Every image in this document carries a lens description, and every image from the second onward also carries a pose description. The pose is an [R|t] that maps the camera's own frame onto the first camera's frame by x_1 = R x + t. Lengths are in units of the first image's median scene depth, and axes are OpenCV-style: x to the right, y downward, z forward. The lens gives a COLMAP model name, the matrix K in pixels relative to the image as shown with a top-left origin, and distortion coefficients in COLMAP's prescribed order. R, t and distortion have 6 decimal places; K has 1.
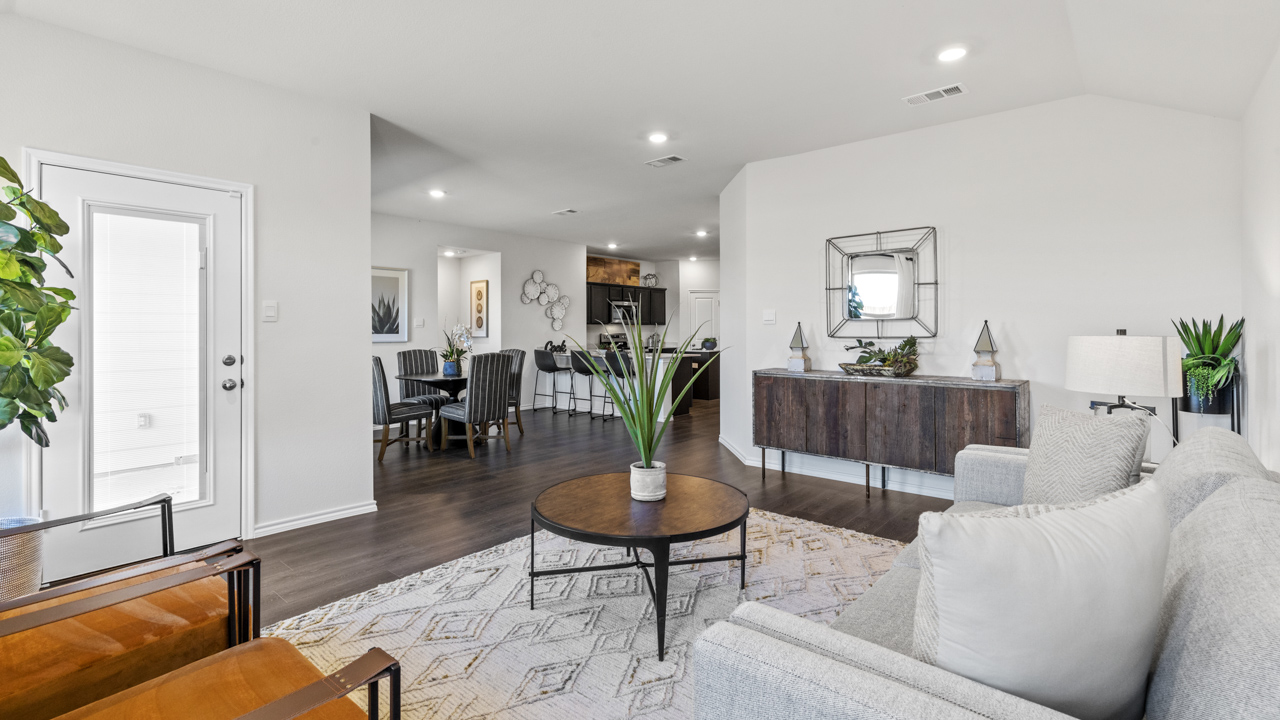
lens RADIAL K [[587.9, 0, 640.6], [0, 587.9, 354.3], [0, 0, 1]] dist [-0.000207, 0.000004]
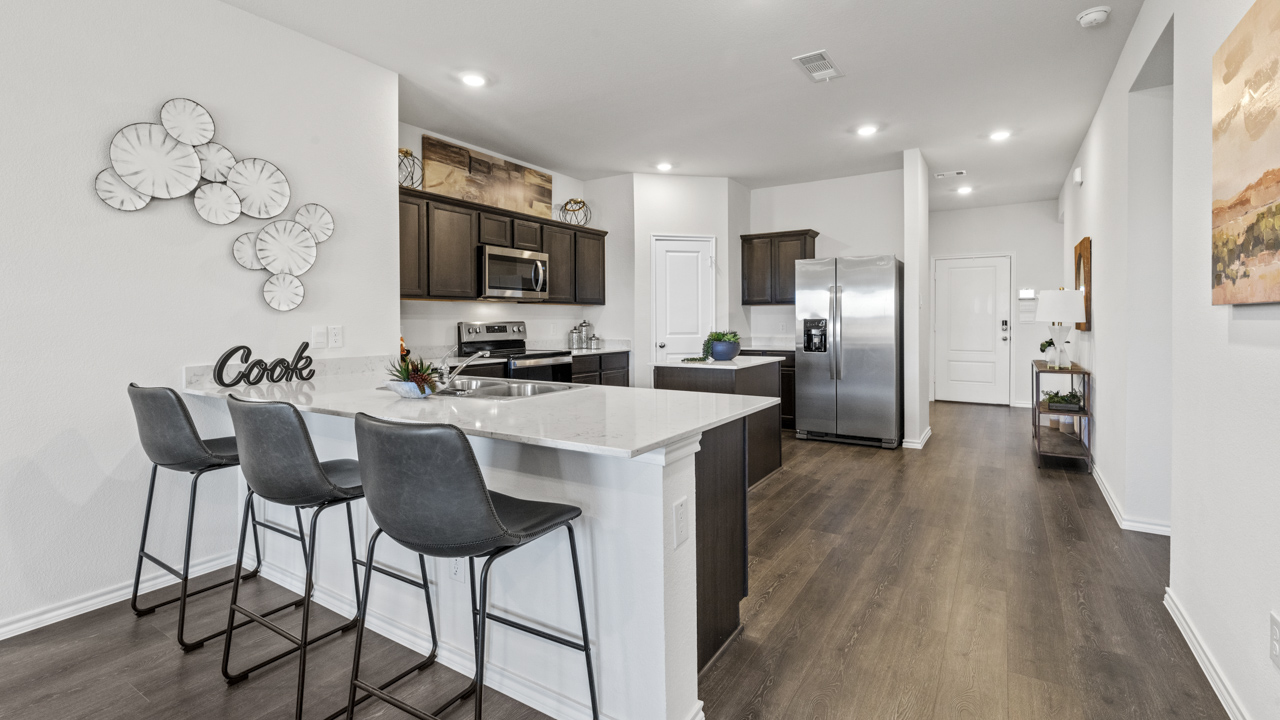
lens RADIAL K [[587.9, 0, 640.1], [0, 587.9, 351.3], [0, 0, 1]] dist [-0.000207, 0.000004]
pose [[0.990417, -0.008168, 0.137869, 0.002731], [0.006804, 0.999923, 0.010367, -0.017399], [-0.137943, -0.009330, 0.990396, 0.552217]]
